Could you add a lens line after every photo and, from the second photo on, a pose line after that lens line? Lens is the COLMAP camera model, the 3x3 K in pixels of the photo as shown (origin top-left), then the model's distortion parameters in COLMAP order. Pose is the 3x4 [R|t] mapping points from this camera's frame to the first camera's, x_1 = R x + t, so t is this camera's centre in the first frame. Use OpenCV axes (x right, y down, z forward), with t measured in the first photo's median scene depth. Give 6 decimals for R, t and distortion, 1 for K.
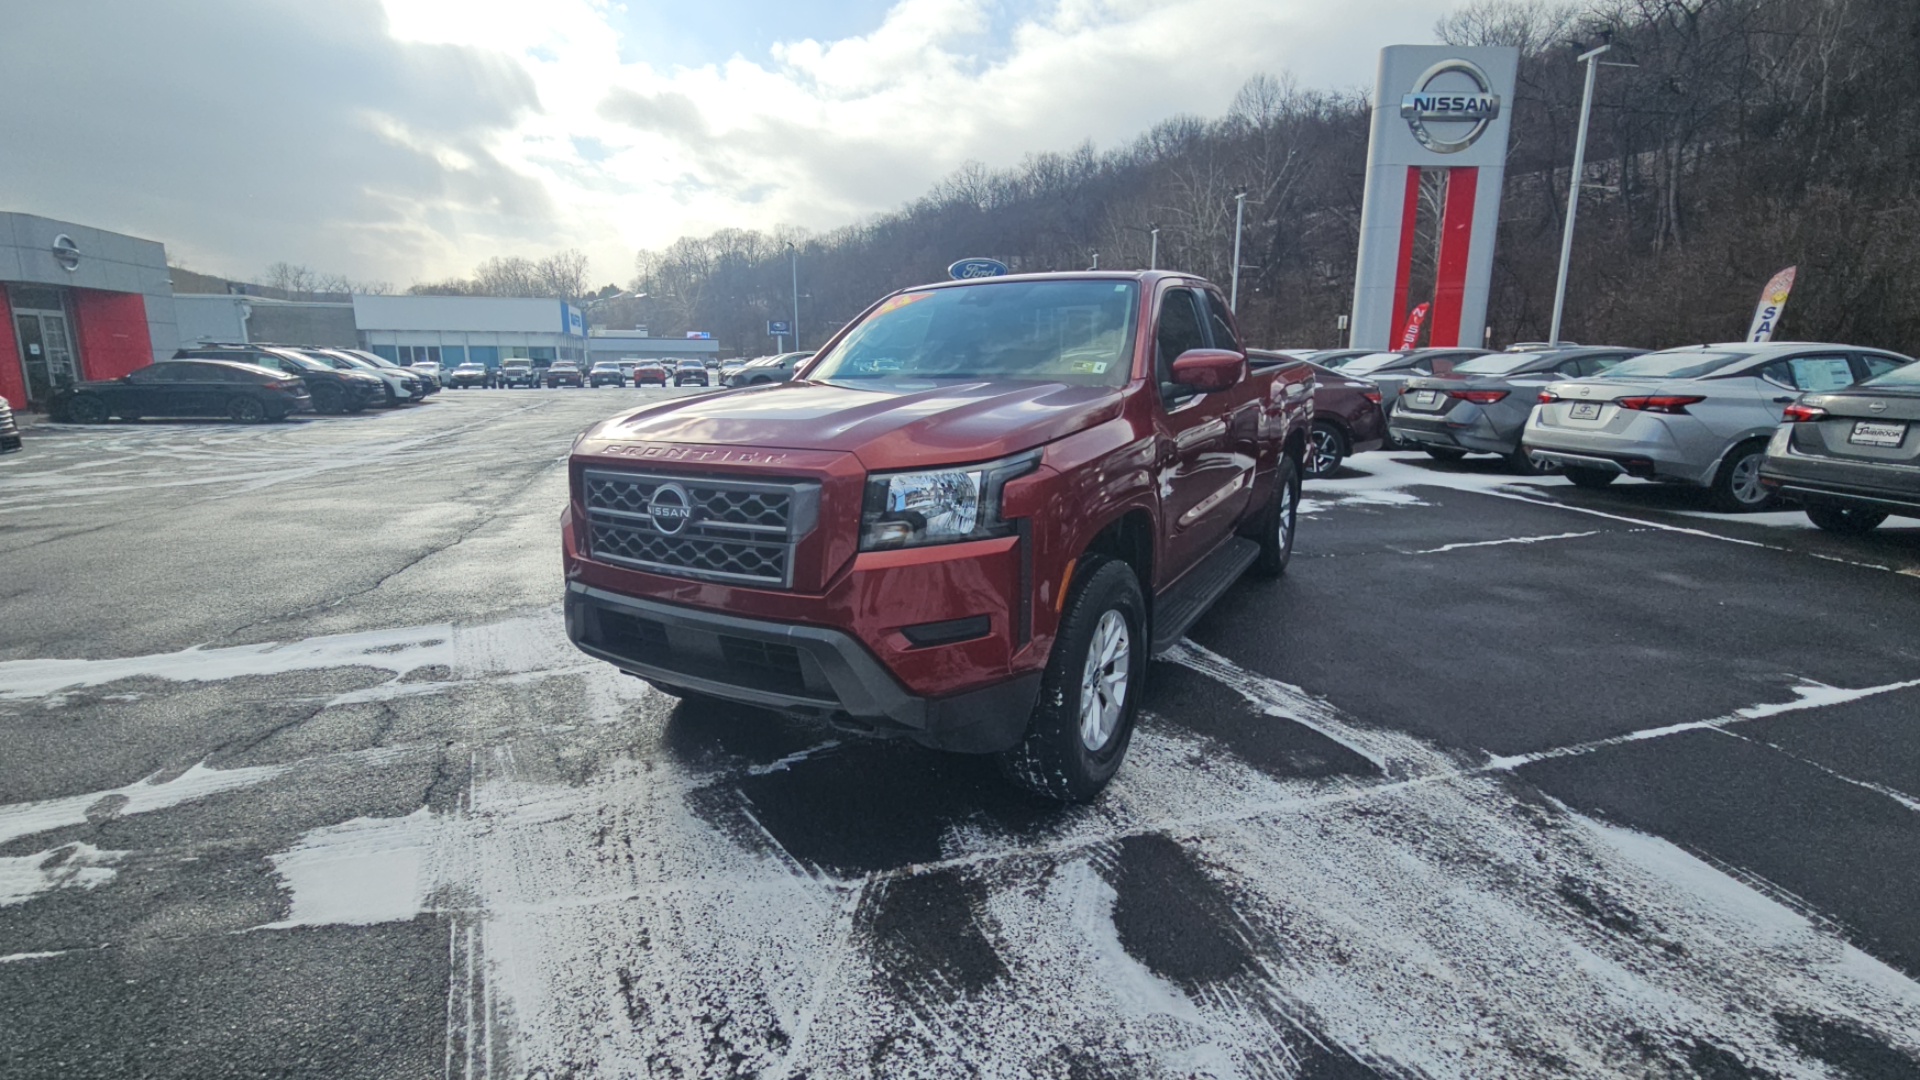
lens RADIAL K [[852.8, 0, 960.4], [0, 852.8, 535.9], [0, 0, 1]] dist [0.012976, -0.008806]
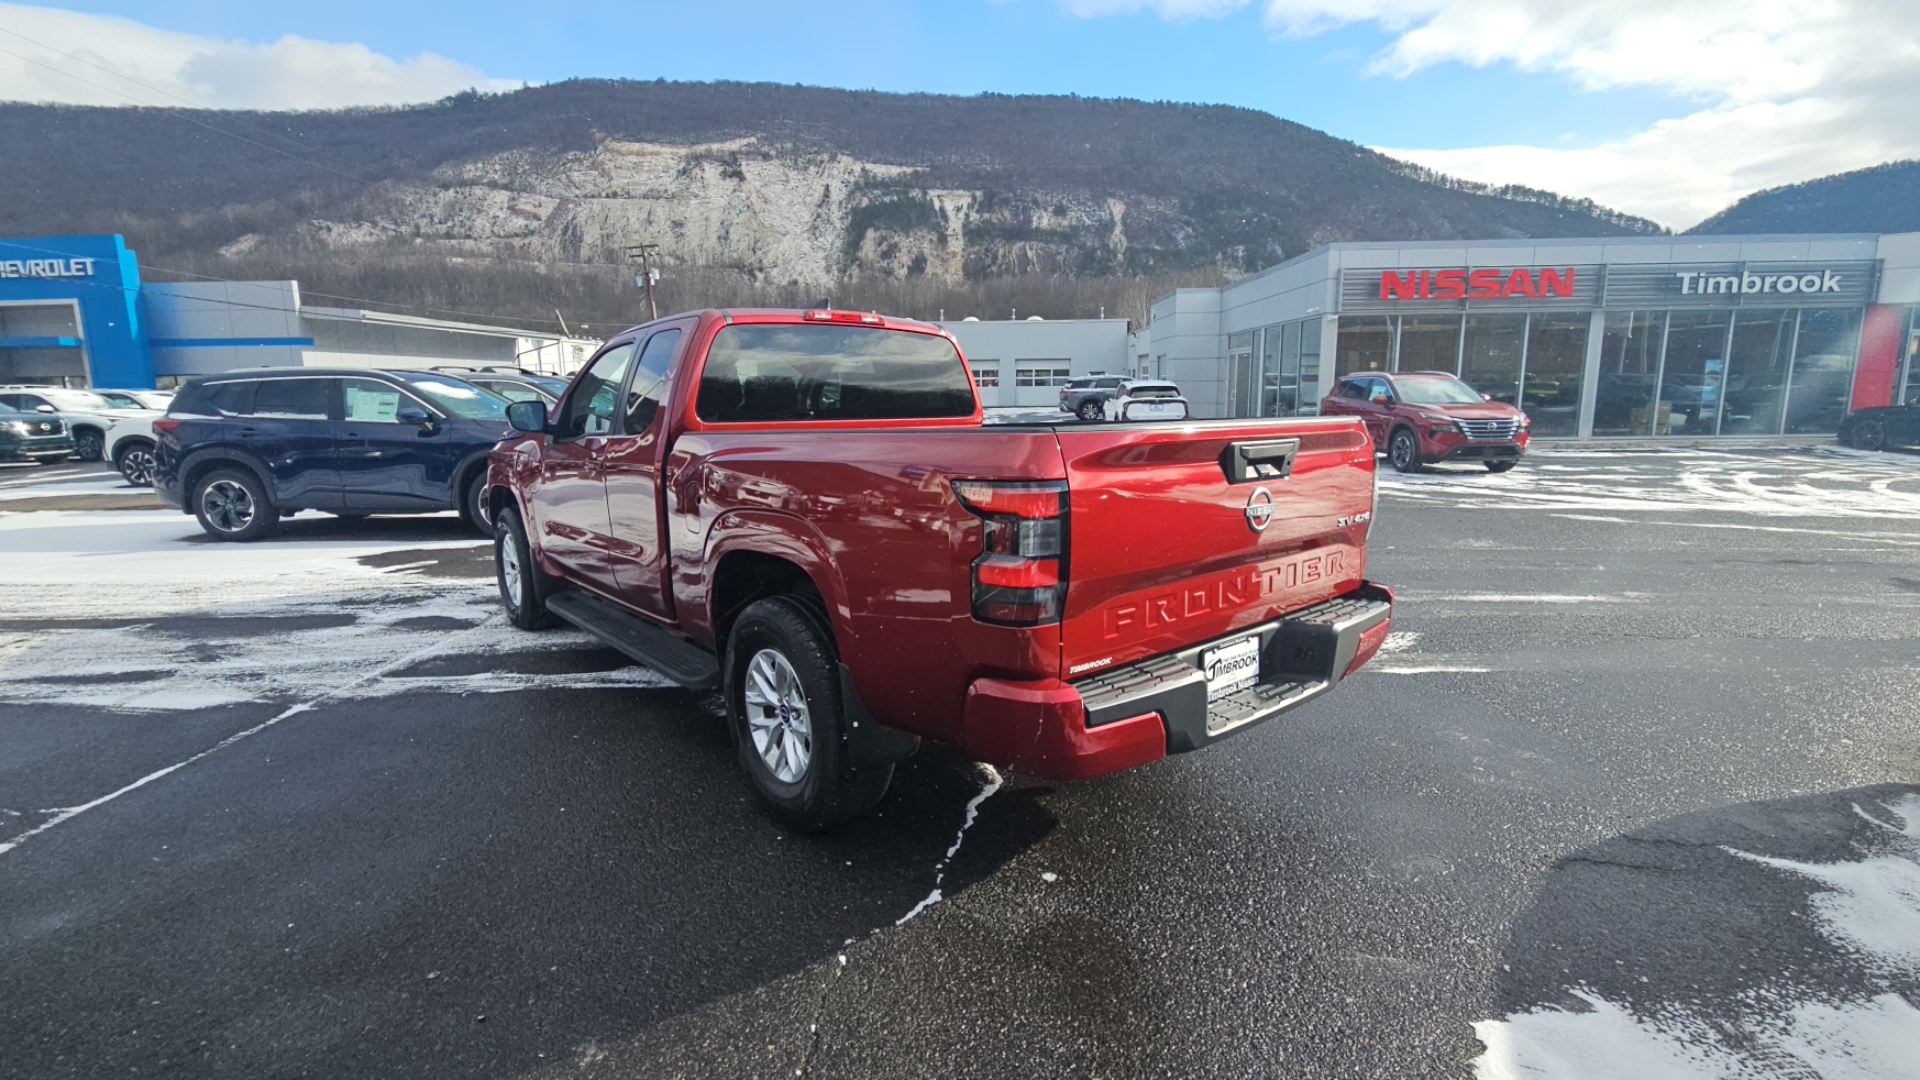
lens RADIAL K [[852.8, 0, 957.4], [0, 852.8, 534.4], [0, 0, 1]] dist [0.012976, -0.008806]
pose [[-0.336472, 0.161241, -0.927787, 1.360768], [-0.179694, 0.956135, 0.231336, -0.451572], [0.924390, 0.244556, -0.292738, 2.084238]]
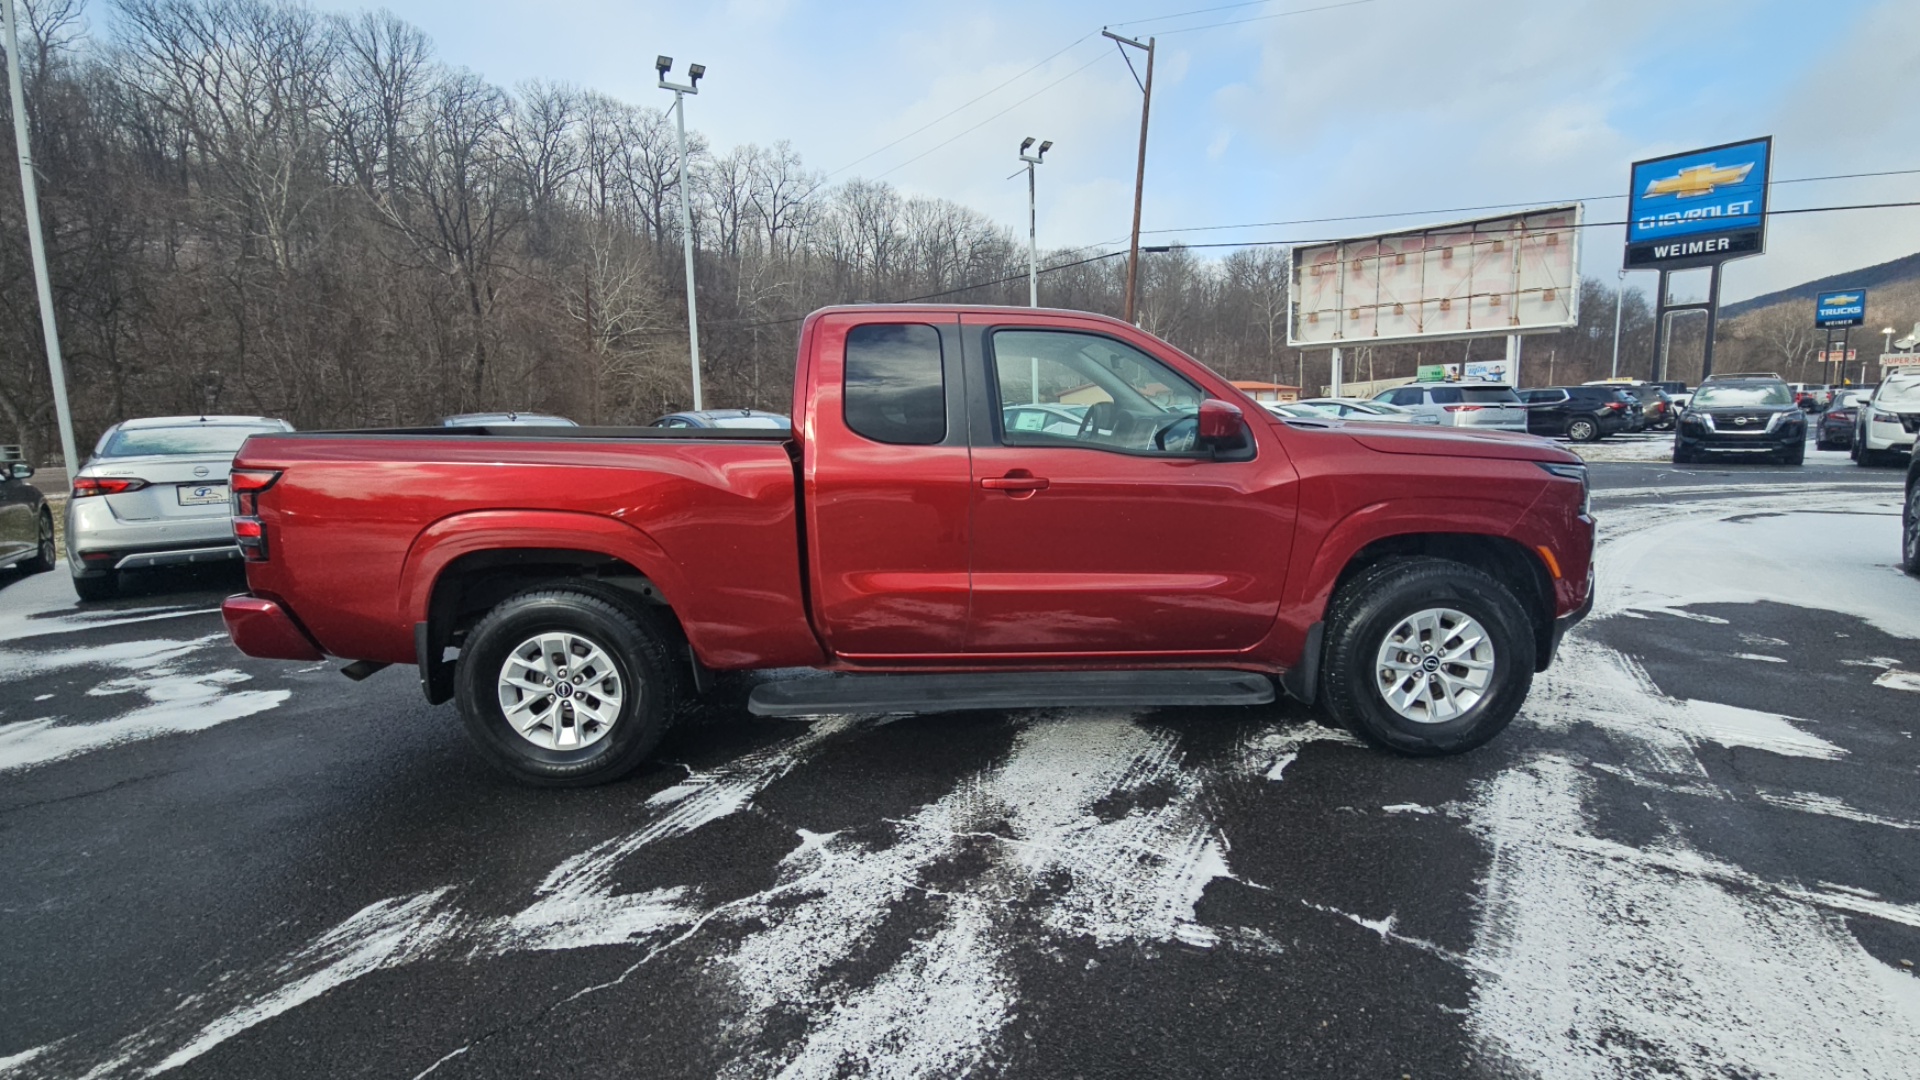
lens RADIAL K [[852.8, 0, 963.7], [0, 852.8, 544.5], [0, 0, 1]] dist [0.012976, -0.008806]
pose [[-0.524335, -0.111321, 0.844204, -0.882857], [0.196456, 0.948855, 0.247140, -0.401080], [-0.828539, 0.295434, -0.475649, 2.010942]]
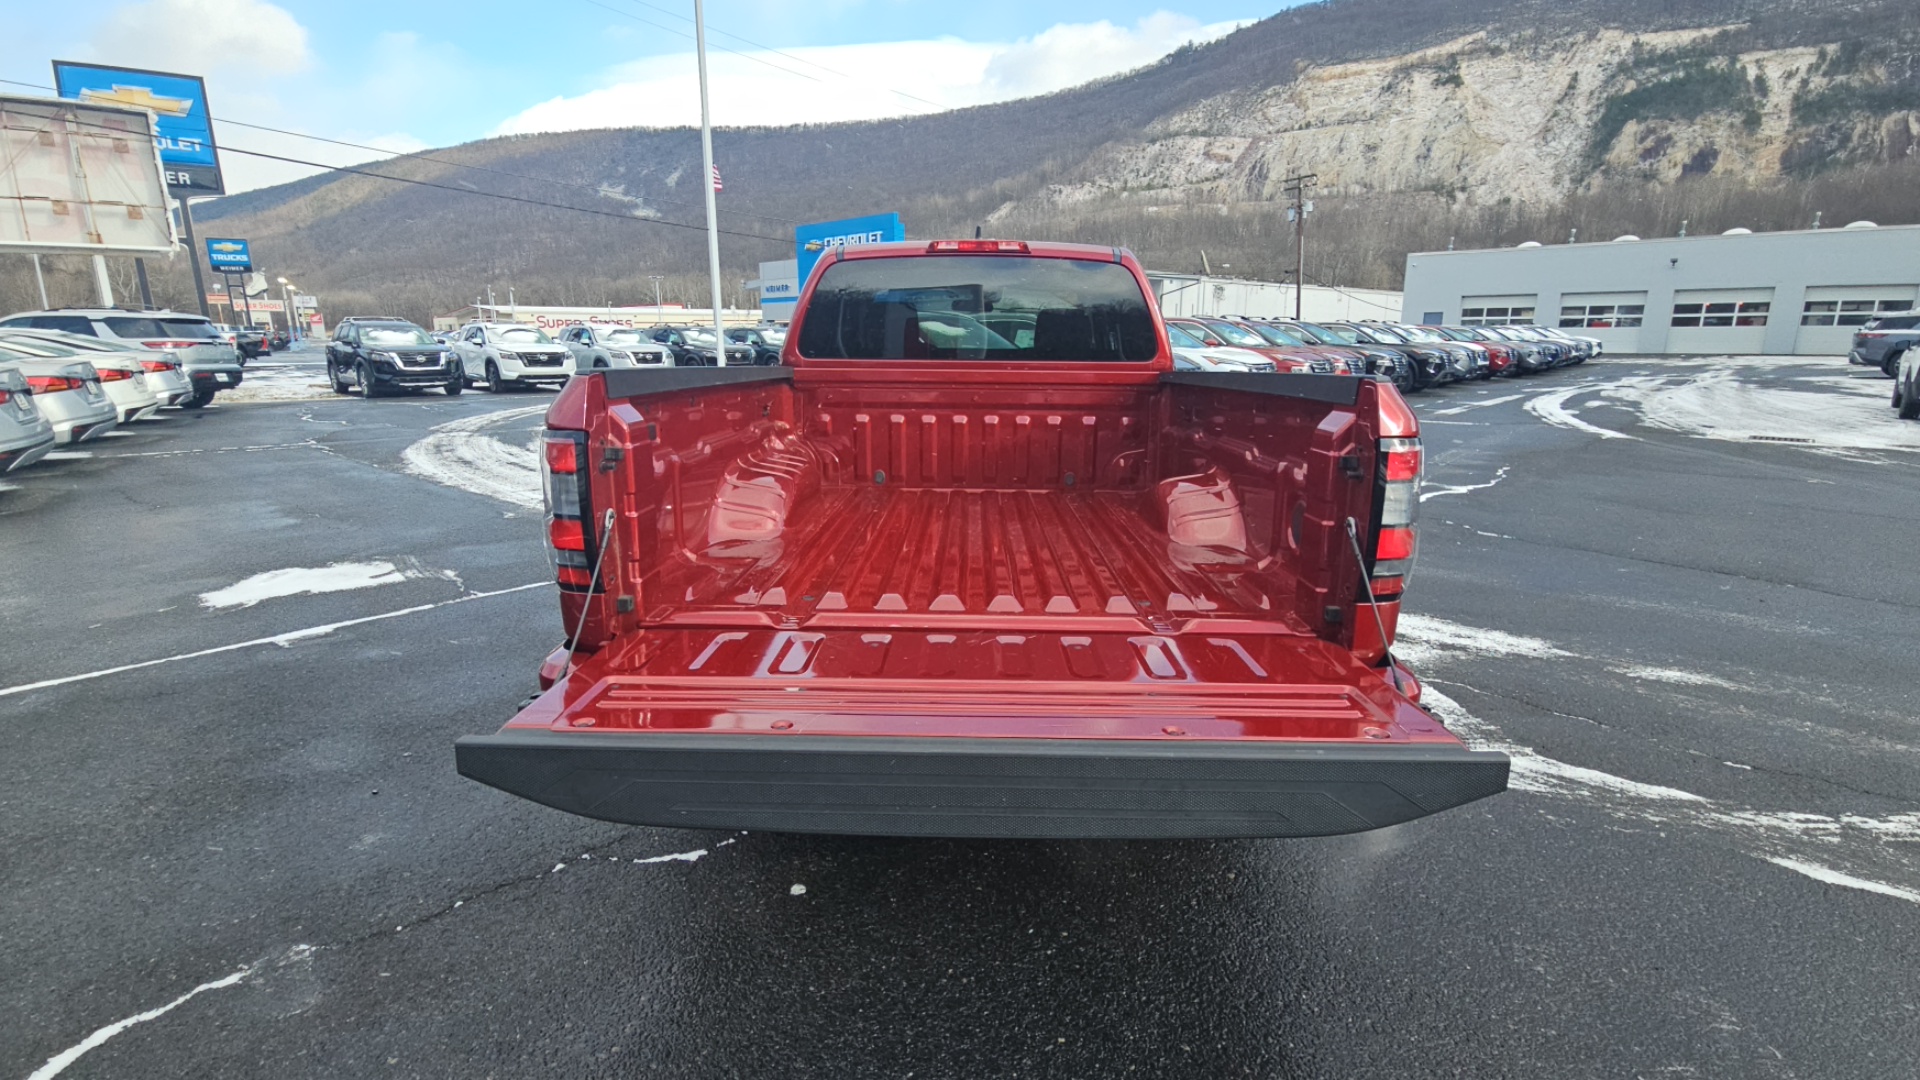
lens RADIAL K [[852.8, 0, 959.4], [0, 852.8, 536.4], [0, 0, 1]] dist [0.012976, -0.008806]
pose [[-0.875010, 0.115158, -0.470208, 0.829235], [-0.093814, 0.912546, 0.398069, -0.530346], [0.474927, 0.392427, -0.787684, 2.503829]]
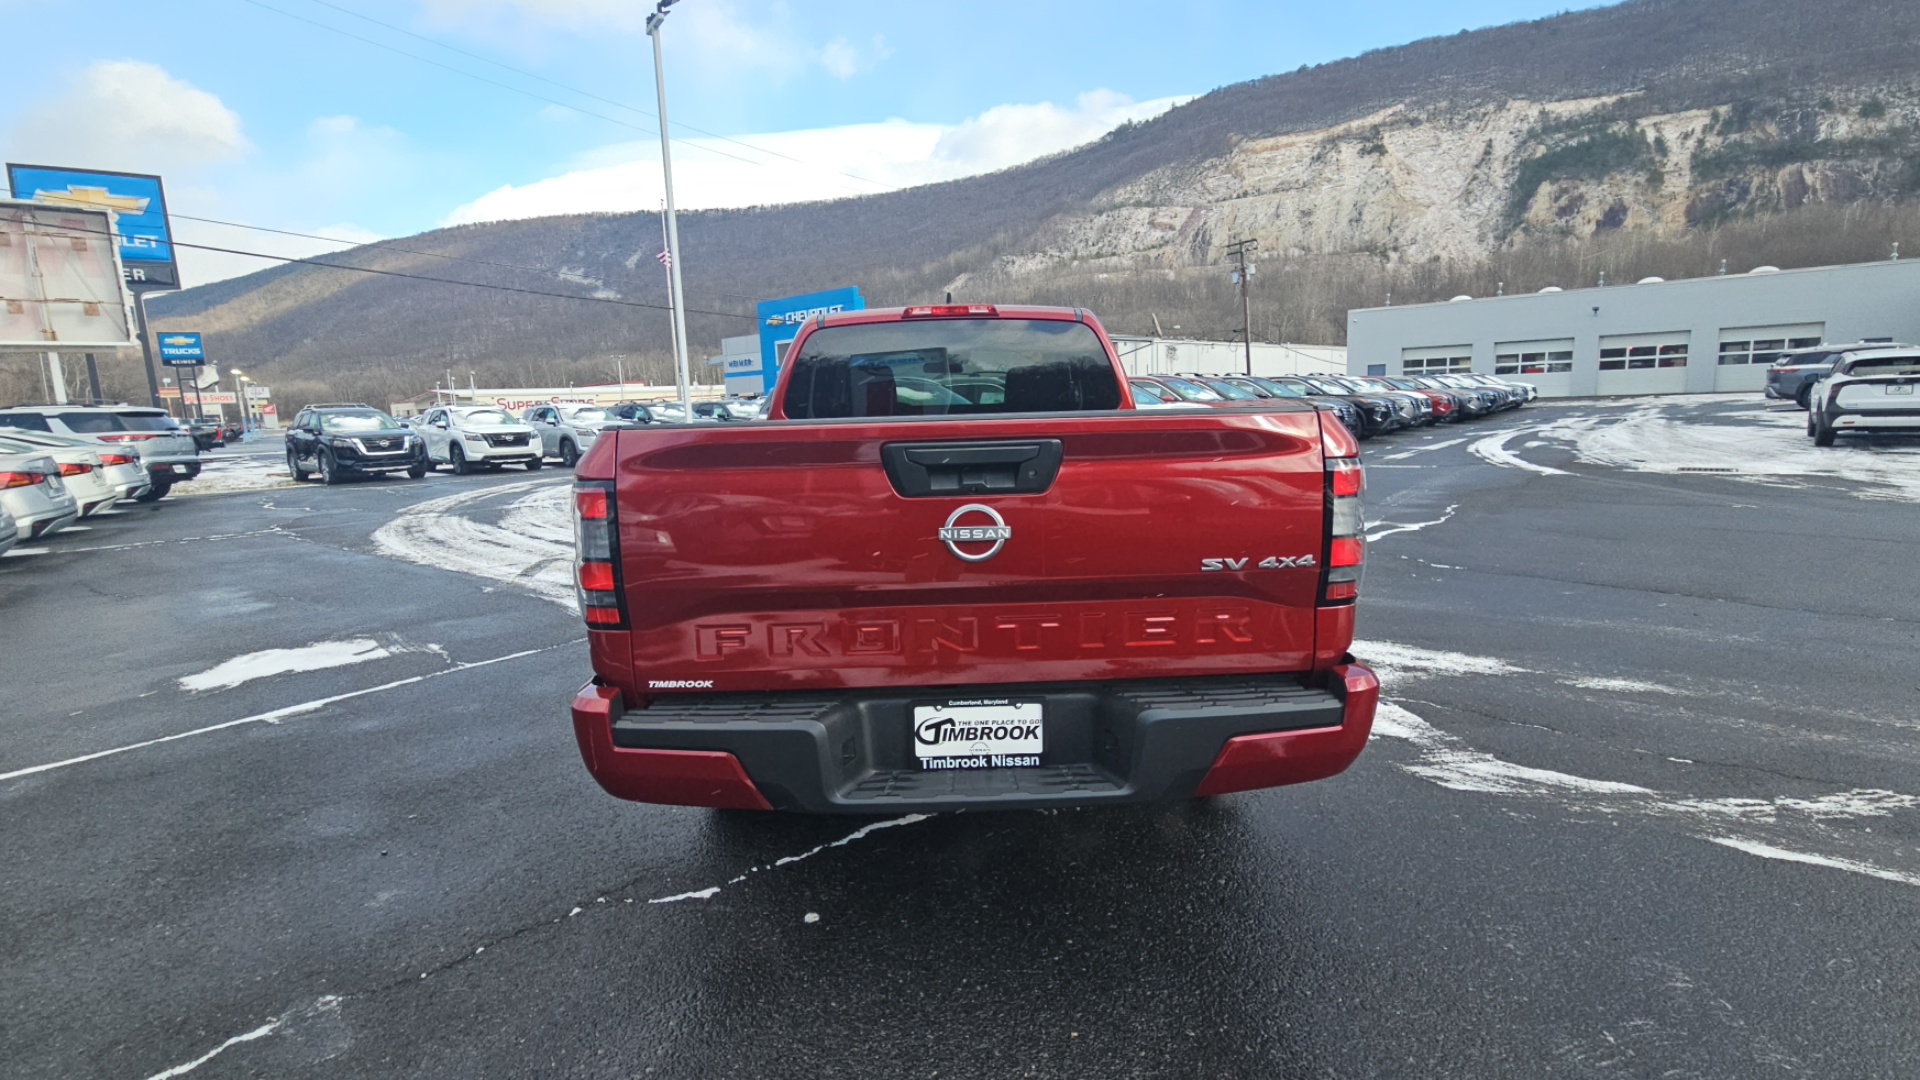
lens RADIAL K [[852.8, 0, 959.5], [0, 852.8, 536.4], [0, 0, 1]] dist [0.012976, -0.008806]
pose [[-0.851966, 0.115192, -0.510769, 0.875399], [-0.067429, 0.943239, 0.325197, -0.526601], [0.519238, 0.311498, -0.795840, 2.545965]]
